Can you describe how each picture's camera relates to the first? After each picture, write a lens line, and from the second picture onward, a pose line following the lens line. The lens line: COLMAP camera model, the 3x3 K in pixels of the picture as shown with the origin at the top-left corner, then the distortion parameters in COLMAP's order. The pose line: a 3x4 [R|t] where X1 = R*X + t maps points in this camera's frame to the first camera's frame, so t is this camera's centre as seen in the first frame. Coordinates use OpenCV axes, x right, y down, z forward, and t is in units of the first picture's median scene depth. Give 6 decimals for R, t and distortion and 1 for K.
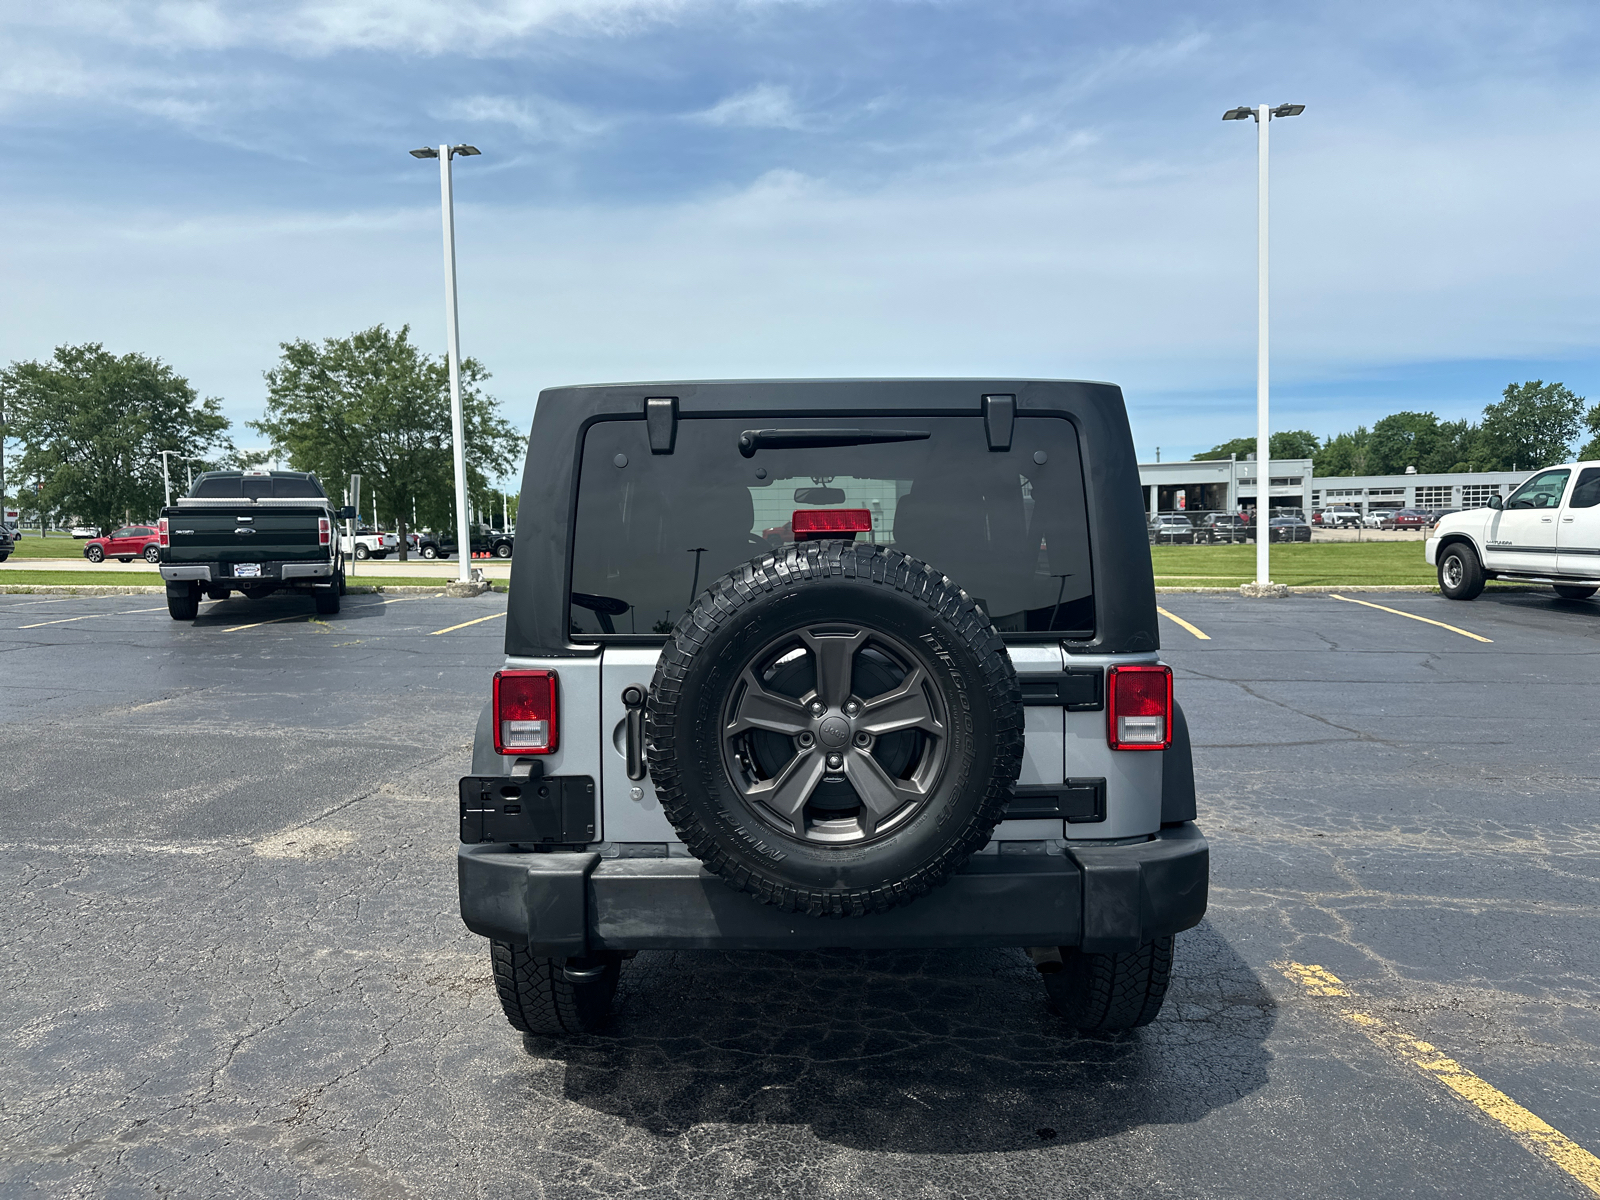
lens RADIAL K [[1121.9, 0, 809.0], [0, 1121.9, 616.2], [0, 0, 1]] dist [0.026900, -0.031884]
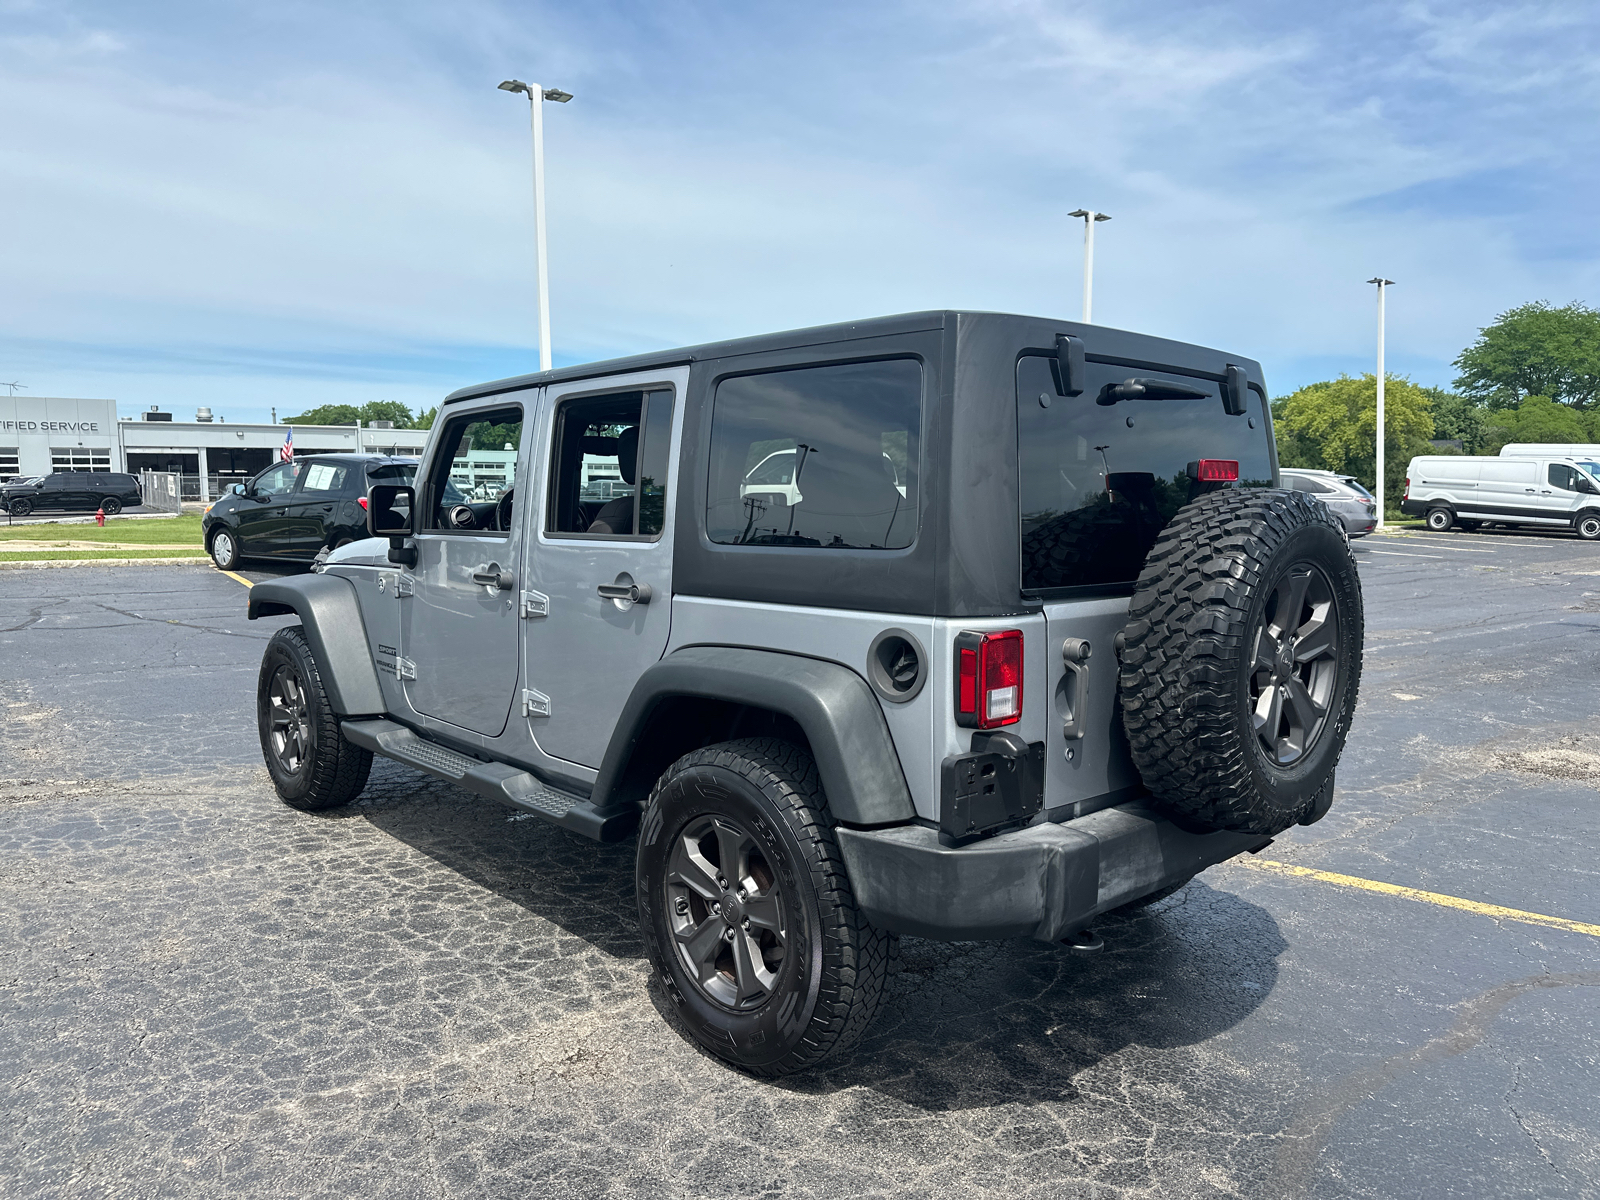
lens RADIAL K [[1121.9, 0, 809.0], [0, 1121.9, 616.2], [0, 0, 1]] dist [0.026900, -0.031884]
pose [[0.720760, -0.058796, 0.690687, -0.799760], [0.040466, 0.998266, 0.042751, -0.006560], [-0.692002, -0.002864, 0.721889, 0.384491]]
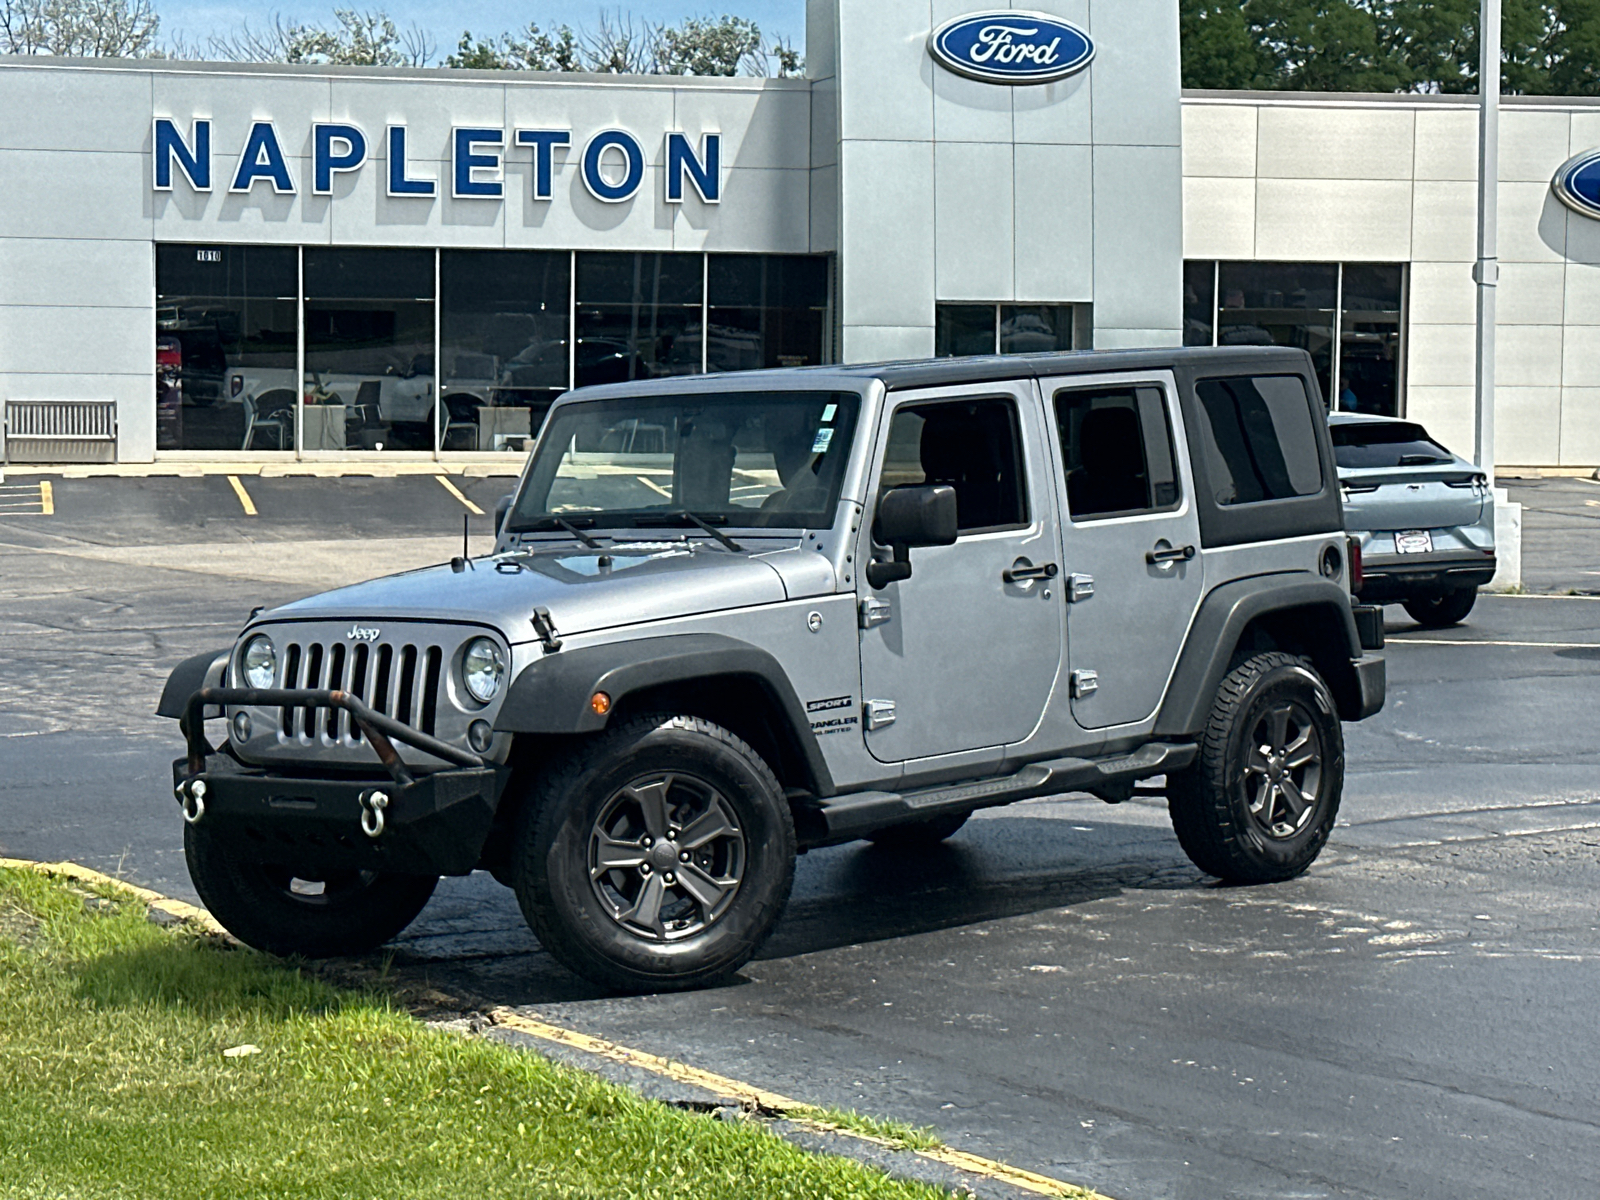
lens RADIAL K [[3671.1, 0, 800.0], [0, 3671.1, 600.0], [0, 0, 1]] dist [0.027761, 0.510278]
pose [[-0.749071, 0.004112, 0.662477, -2.487260], [0.103105, 0.988520, 0.110446, -0.407950], [-0.654417, 0.151037, -0.740895, 4.291118]]
